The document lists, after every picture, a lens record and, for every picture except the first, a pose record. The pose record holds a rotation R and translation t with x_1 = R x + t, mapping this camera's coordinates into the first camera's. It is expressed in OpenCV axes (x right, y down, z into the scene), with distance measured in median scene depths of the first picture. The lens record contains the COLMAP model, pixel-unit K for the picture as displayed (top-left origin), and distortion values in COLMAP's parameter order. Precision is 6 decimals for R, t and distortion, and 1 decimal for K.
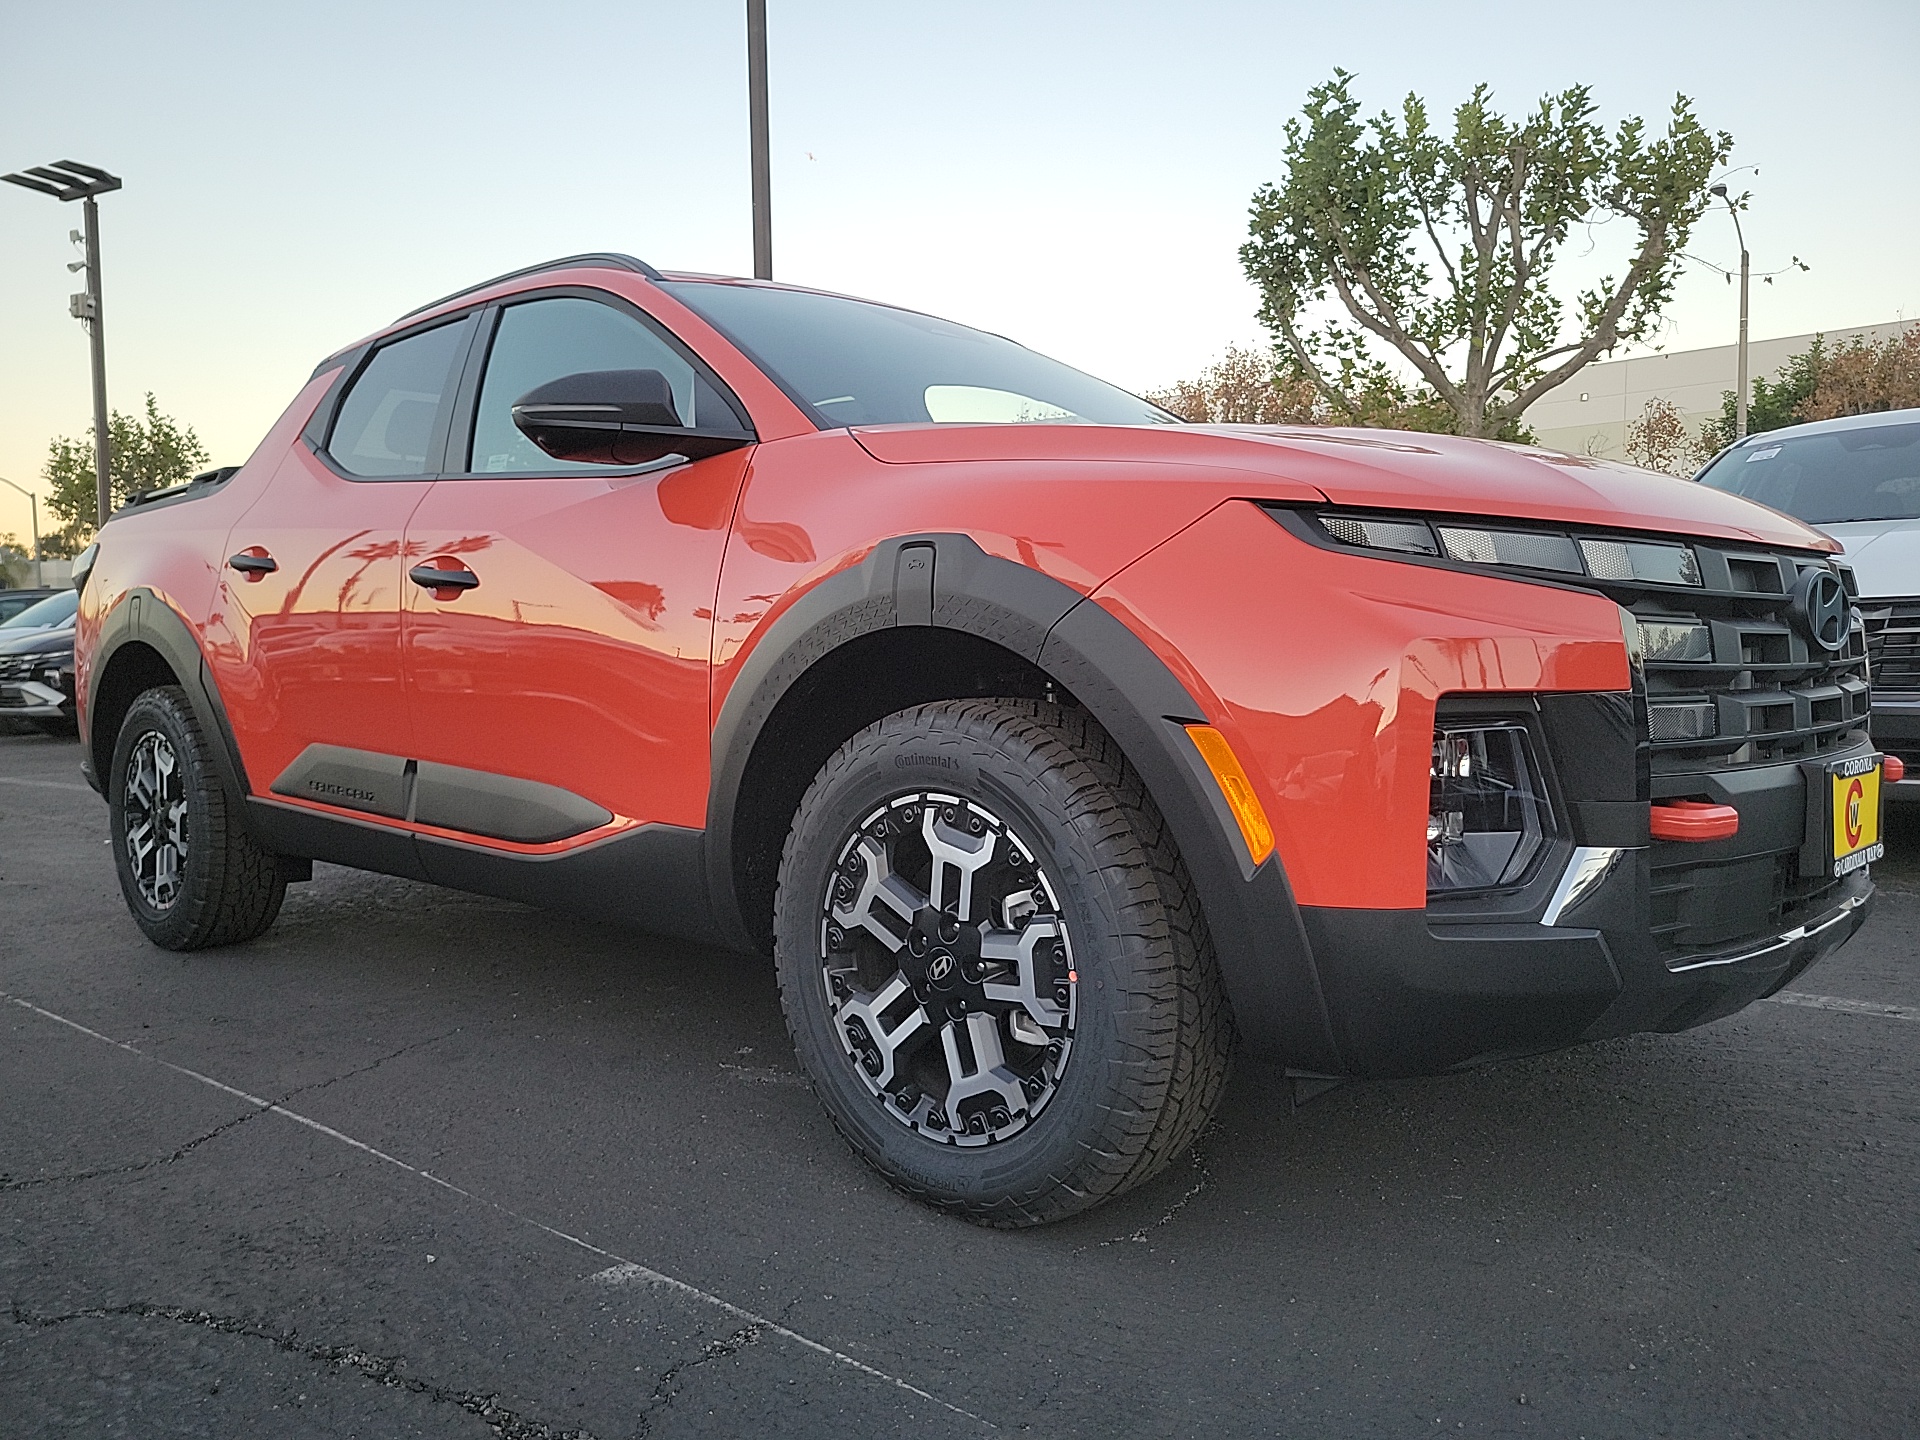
lens RADIAL K [[1478.5, 0, 953.9], [0, 1478.5, 725.9], [0, 0, 1]] dist [0.032029, -0.015007]
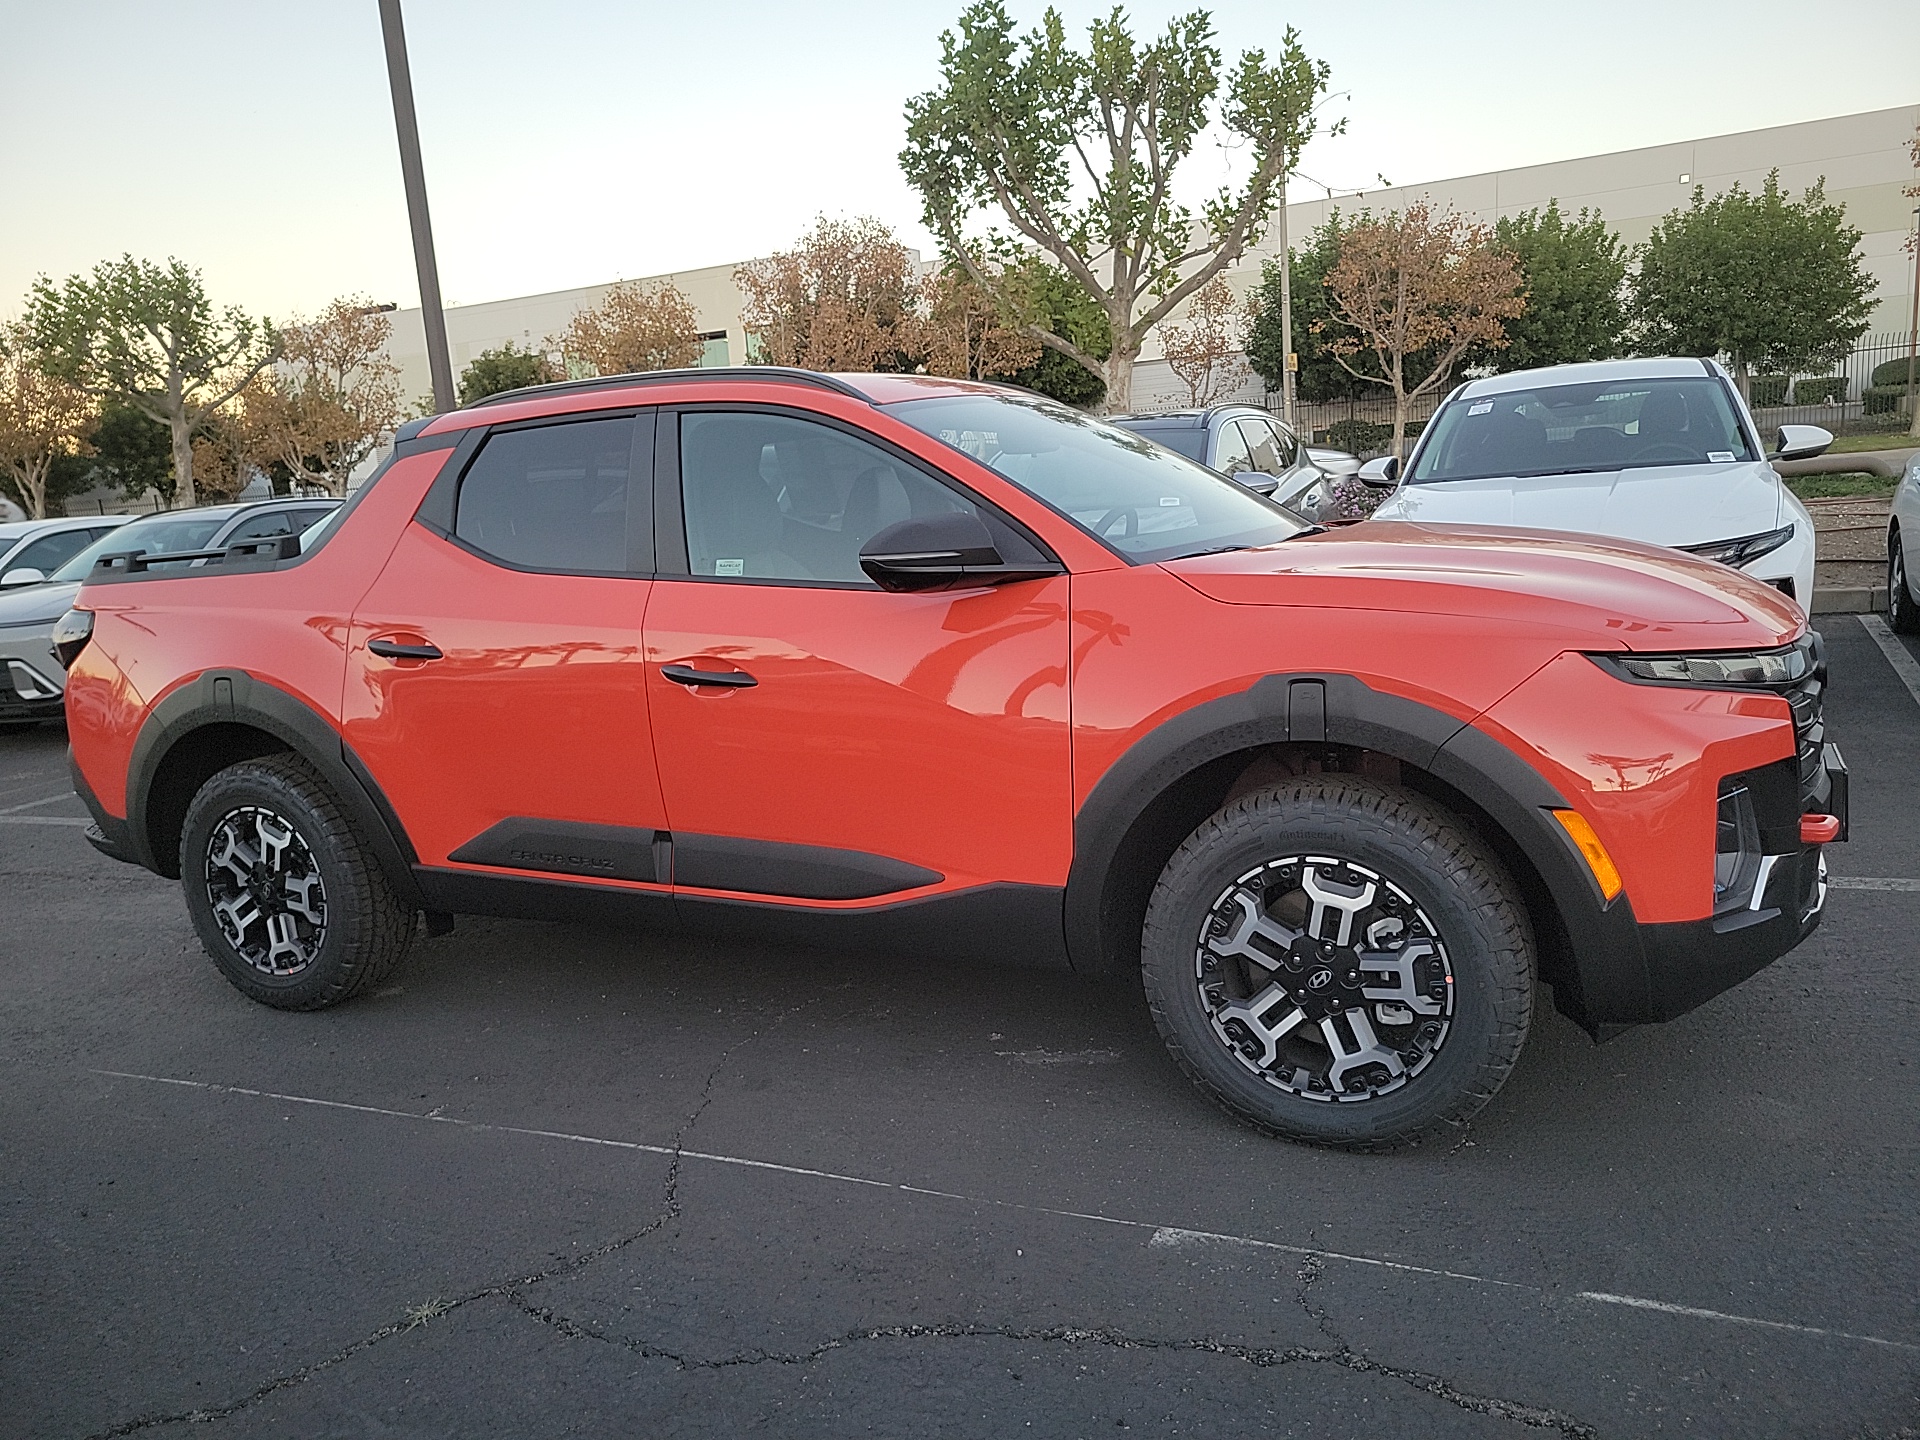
lens RADIAL K [[1478.5, 0, 928.4], [0, 1478.5, 729.7], [0, 0, 1]] dist [0.032029, -0.015007]
pose [[0.954863, -0.104335, 0.278120, -0.371722], [0.074483, 0.990470, 0.115848, -0.131702], [-0.287557, -0.089904, 0.953535, -0.098946]]
